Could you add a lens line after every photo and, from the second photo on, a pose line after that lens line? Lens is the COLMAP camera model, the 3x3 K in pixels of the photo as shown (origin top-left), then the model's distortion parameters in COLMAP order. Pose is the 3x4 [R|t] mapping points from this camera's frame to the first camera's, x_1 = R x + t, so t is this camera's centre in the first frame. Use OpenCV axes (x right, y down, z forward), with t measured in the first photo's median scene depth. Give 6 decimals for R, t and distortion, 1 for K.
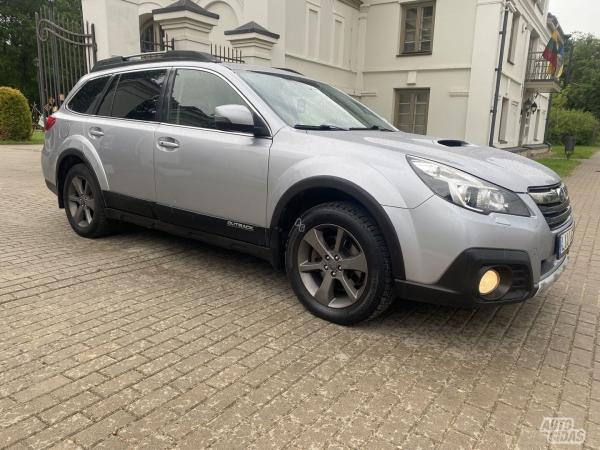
lens RADIAL K [[464.9, 0, 297.8], [0, 464.9, 226.5], [0, 0, 1]] dist [0.025793, -0.018879]
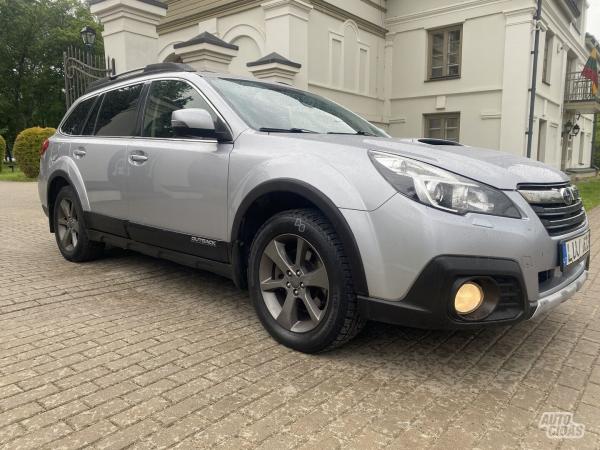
lens RADIAL K [[464.9, 0, 301.1], [0, 464.9, 223.5], [0, 0, 1]] dist [0.025793, -0.018879]
pose [[0.996051, -0.016181, -0.087292, 0.155824], [0.008987, 0.996577, -0.082174, 0.043493], [0.088323, 0.081065, 0.992788, 0.127891]]
